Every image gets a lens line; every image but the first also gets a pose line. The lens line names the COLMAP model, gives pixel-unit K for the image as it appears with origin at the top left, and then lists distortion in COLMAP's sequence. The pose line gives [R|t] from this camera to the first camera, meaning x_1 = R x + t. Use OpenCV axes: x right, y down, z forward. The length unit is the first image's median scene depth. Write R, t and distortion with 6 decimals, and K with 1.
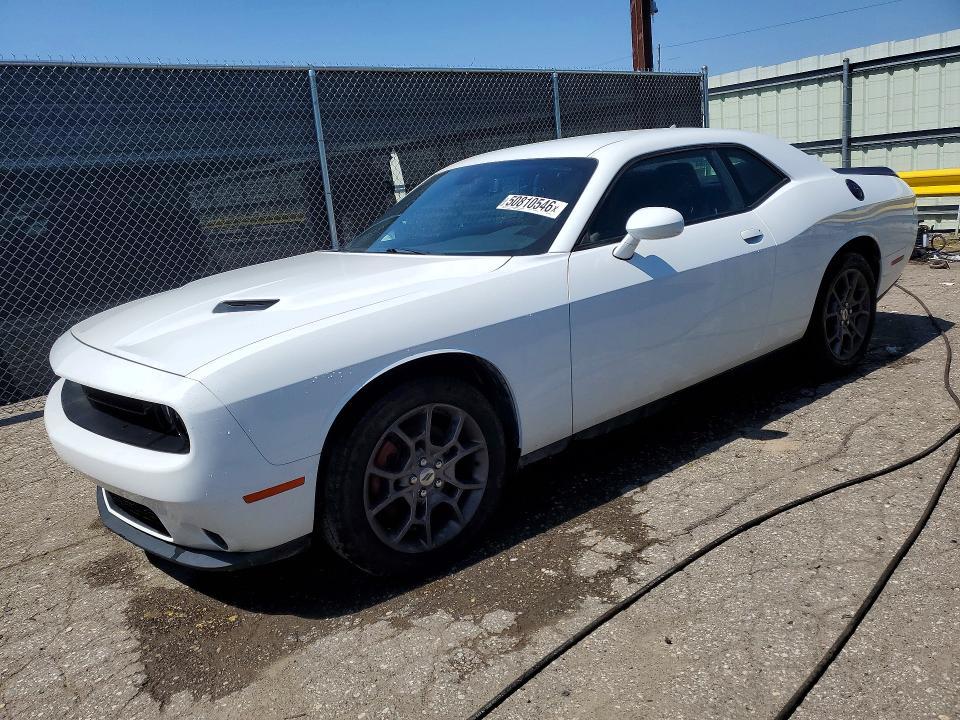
lens RADIAL K [[720.4, 0, 473.7], [0, 720.4, 343.3], [0, 0, 1]] dist [-0.000034, 0.005466]
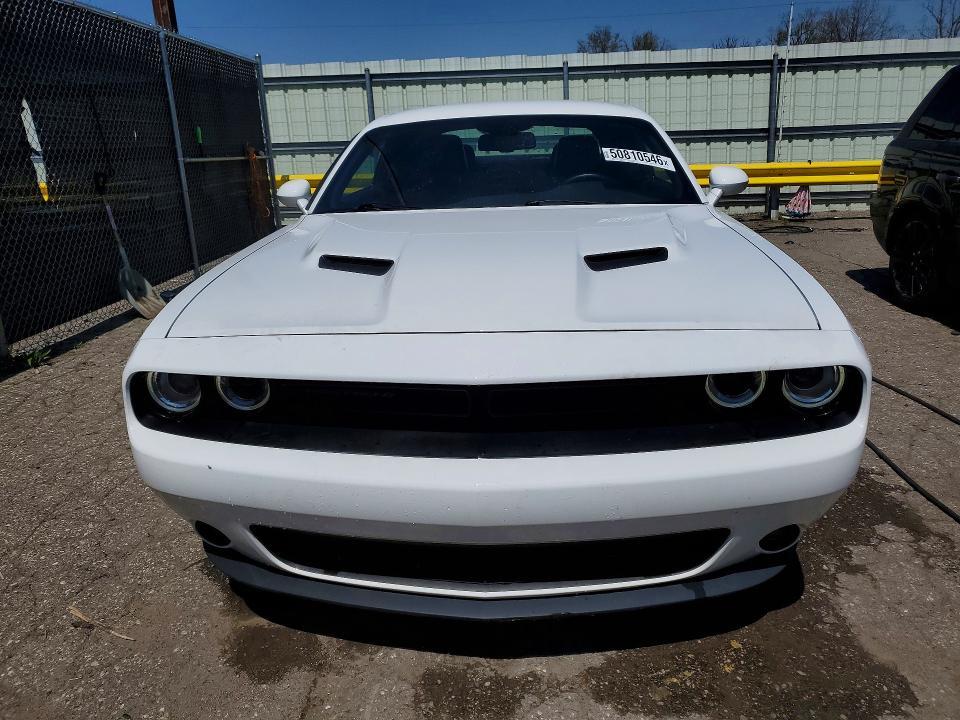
lens RADIAL K [[720.4, 0, 473.7], [0, 720.4, 343.3], [0, 0, 1]] dist [-0.000034, 0.005466]
pose [[0.700168, -0.119299, 0.703940, -0.447836], [0.124351, 0.991249, 0.044306, -0.006726], [-0.703065, 0.056514, 0.708876, 0.266652]]
